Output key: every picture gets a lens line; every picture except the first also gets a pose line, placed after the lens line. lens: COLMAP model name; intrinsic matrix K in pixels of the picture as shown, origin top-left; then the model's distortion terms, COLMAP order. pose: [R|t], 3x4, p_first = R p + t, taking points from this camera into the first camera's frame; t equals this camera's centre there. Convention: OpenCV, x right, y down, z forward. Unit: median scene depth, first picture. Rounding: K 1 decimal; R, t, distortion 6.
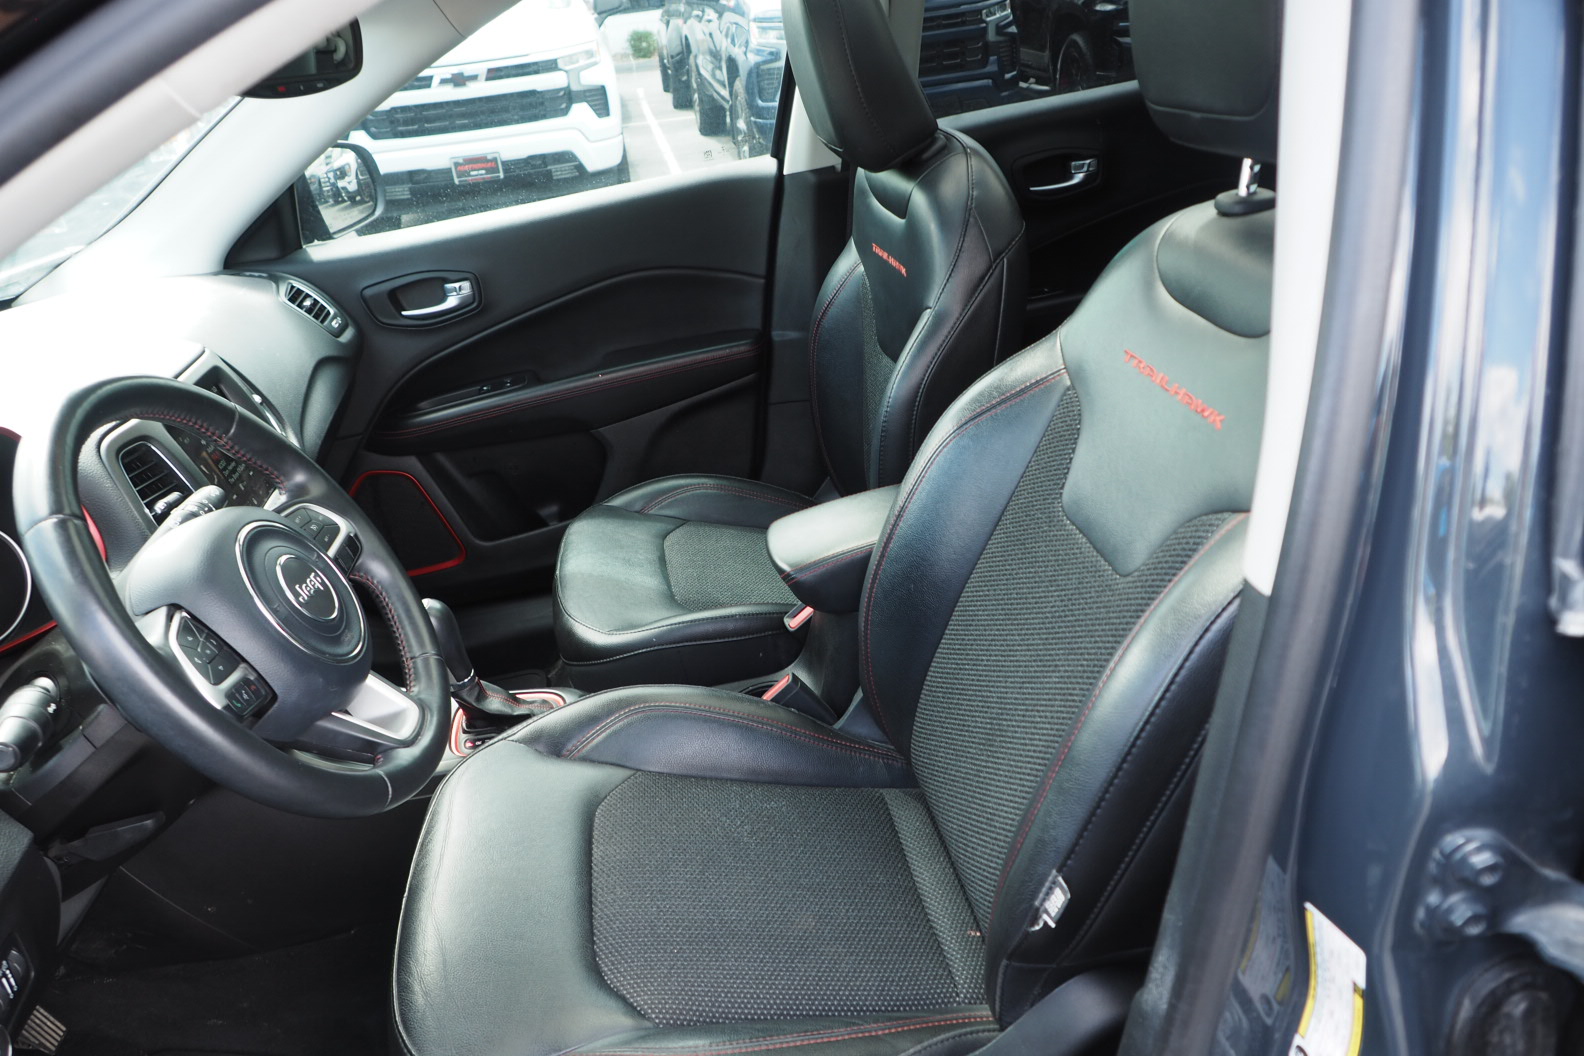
lens RADIAL K [[1117.8, 0, 792.0], [0, 1117.8, 528.0], [0, 0, 1]] dist [-0.028415, -0.004915]
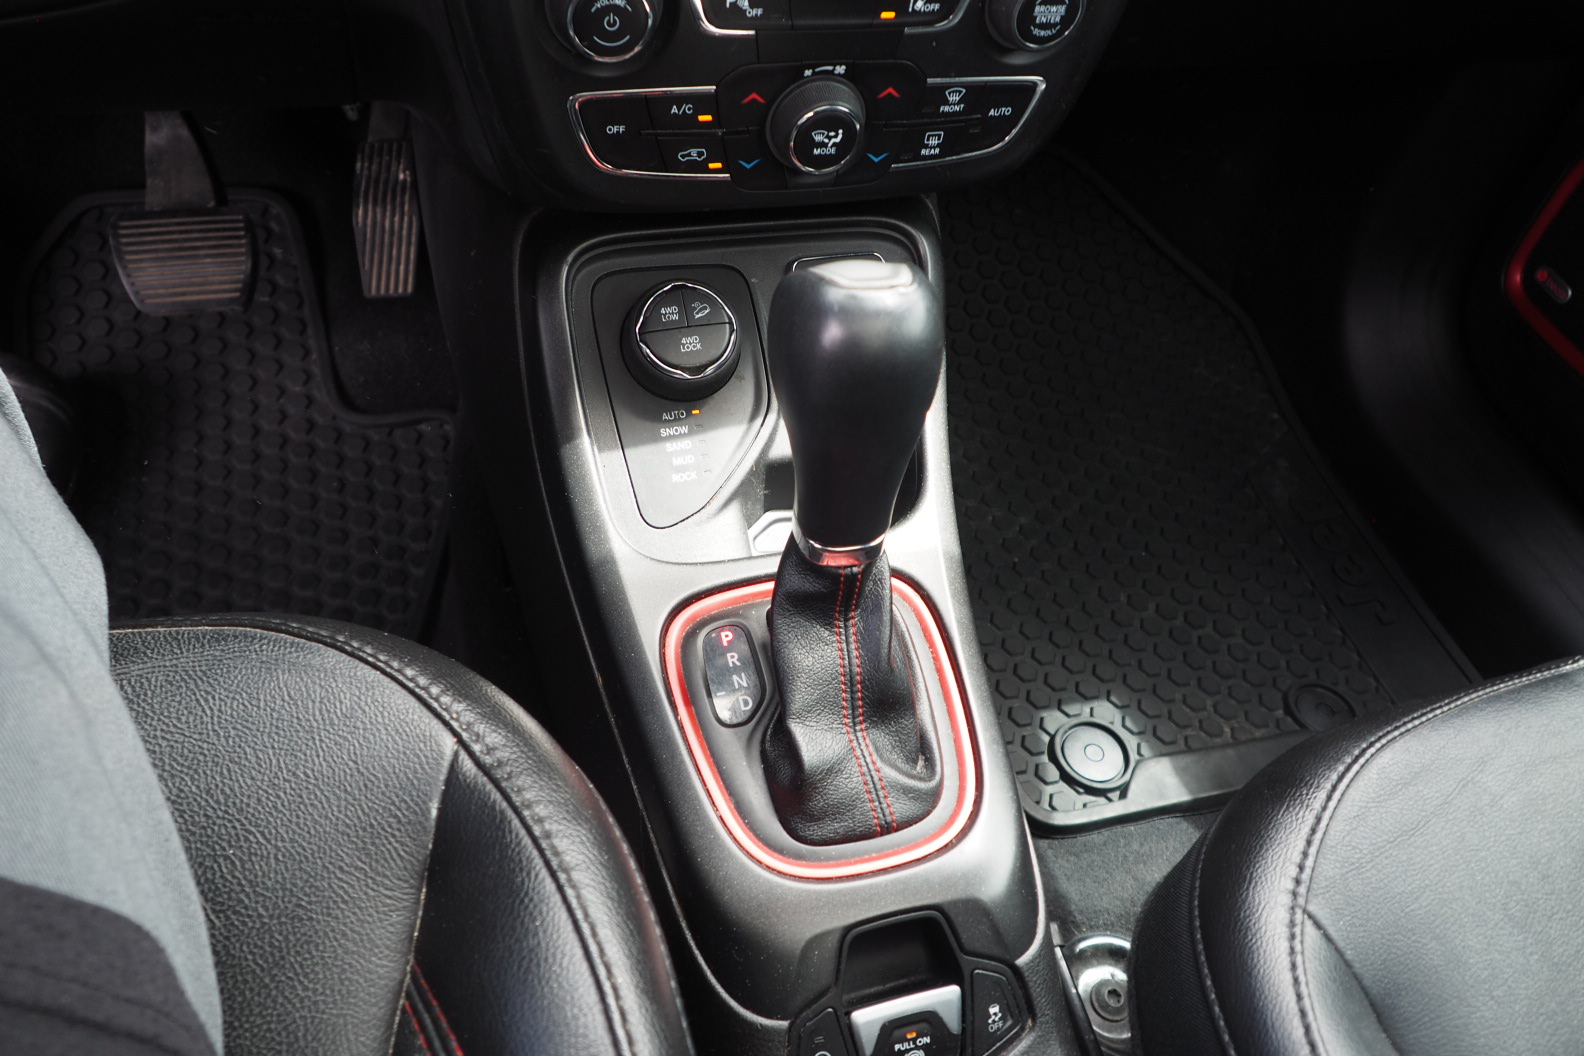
lens RADIAL K [[1117.8, 0, 792.0], [0, 1117.8, 528.0], [0, 0, 1]] dist [-0.028415, -0.004915]
pose [[0.094780, 0.837661, -0.537904, -0.096601], [-0.545596, 0.495667, 0.675751, -0.059229], [0.832672, 0.229430, 0.504003, 0.642971]]
